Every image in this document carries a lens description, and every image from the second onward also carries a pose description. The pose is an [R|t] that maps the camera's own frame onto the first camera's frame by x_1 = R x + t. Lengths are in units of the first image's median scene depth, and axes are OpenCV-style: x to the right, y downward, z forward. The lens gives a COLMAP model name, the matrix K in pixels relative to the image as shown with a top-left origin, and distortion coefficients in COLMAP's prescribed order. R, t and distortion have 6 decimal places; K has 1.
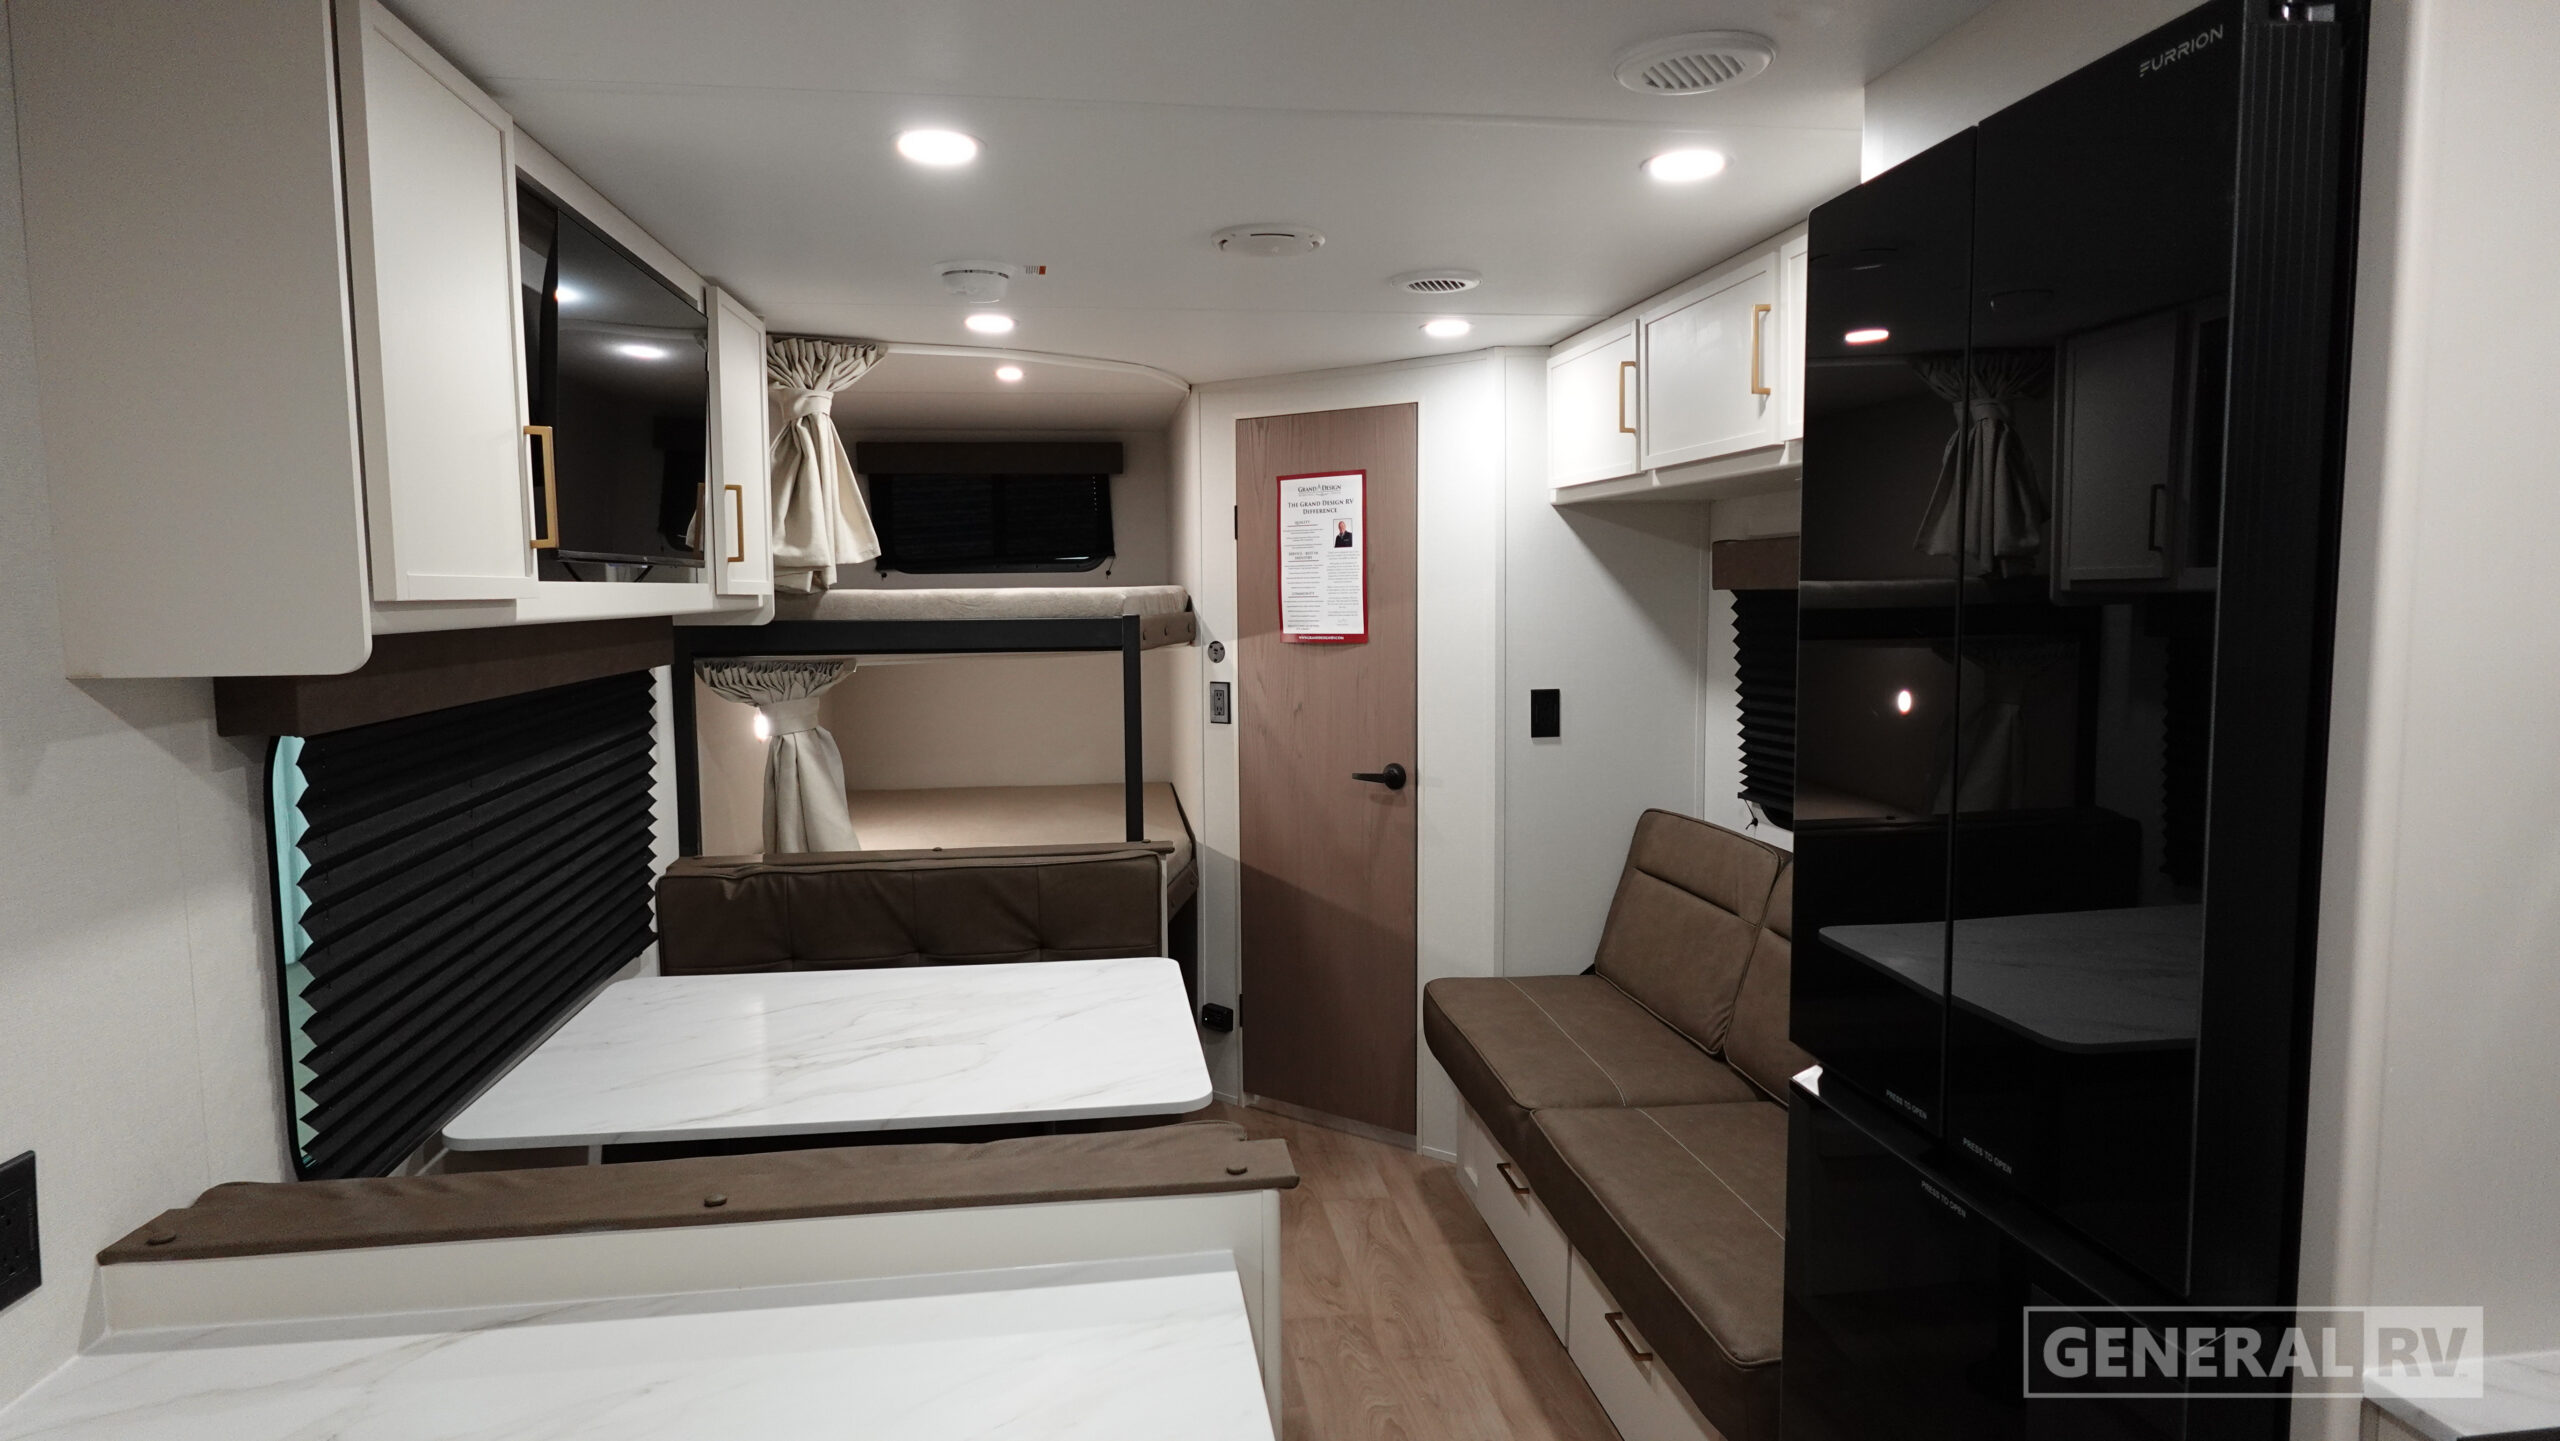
lens RADIAL K [[1441.9, 0, 1280.0], [0, 1441.9, 720.5], [0, 0, 1]] dist [-0.002923, -0.000736]
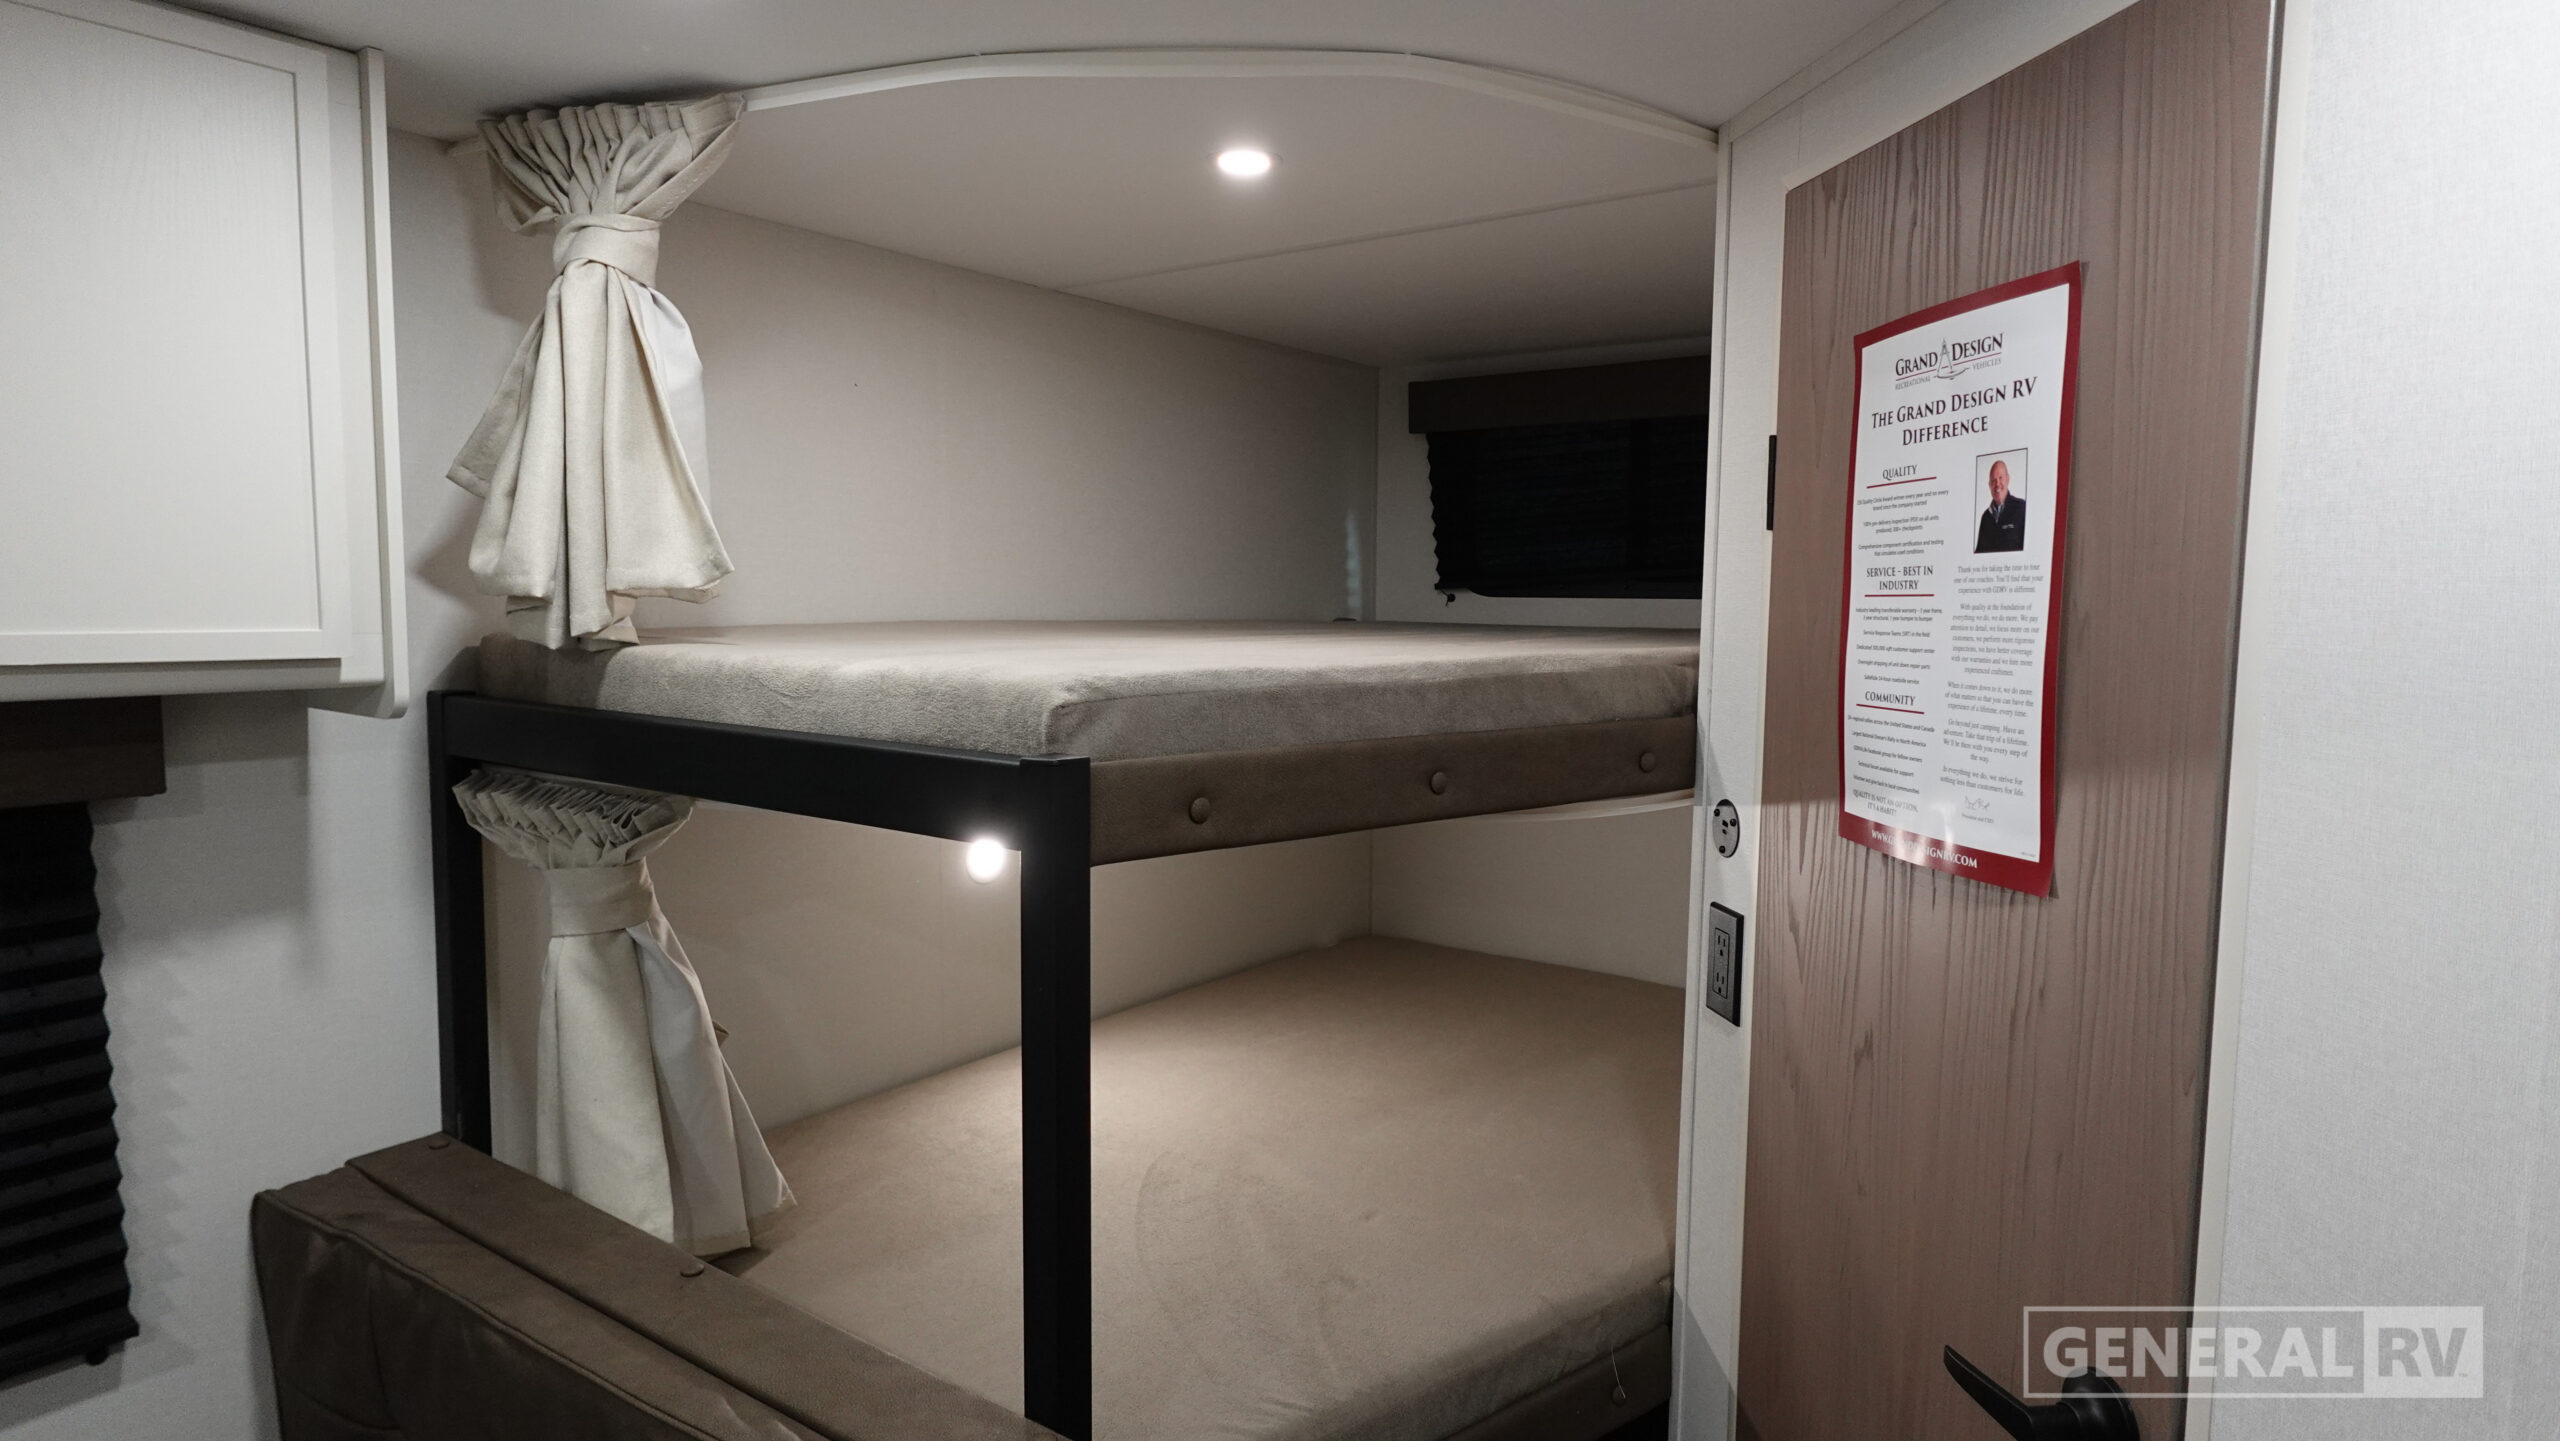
lens RADIAL K [[1441.9, 0, 1280.0], [0, 1441.9, 720.5], [0, 0, 1]] dist [-0.002923, -0.000736]
pose [[0.717973, 0.077681, -0.691722, 0.142279], [-0.081478, 0.996301, 0.027315, -0.082773], [0.691285, 0.036748, 0.721647, 0.695573]]
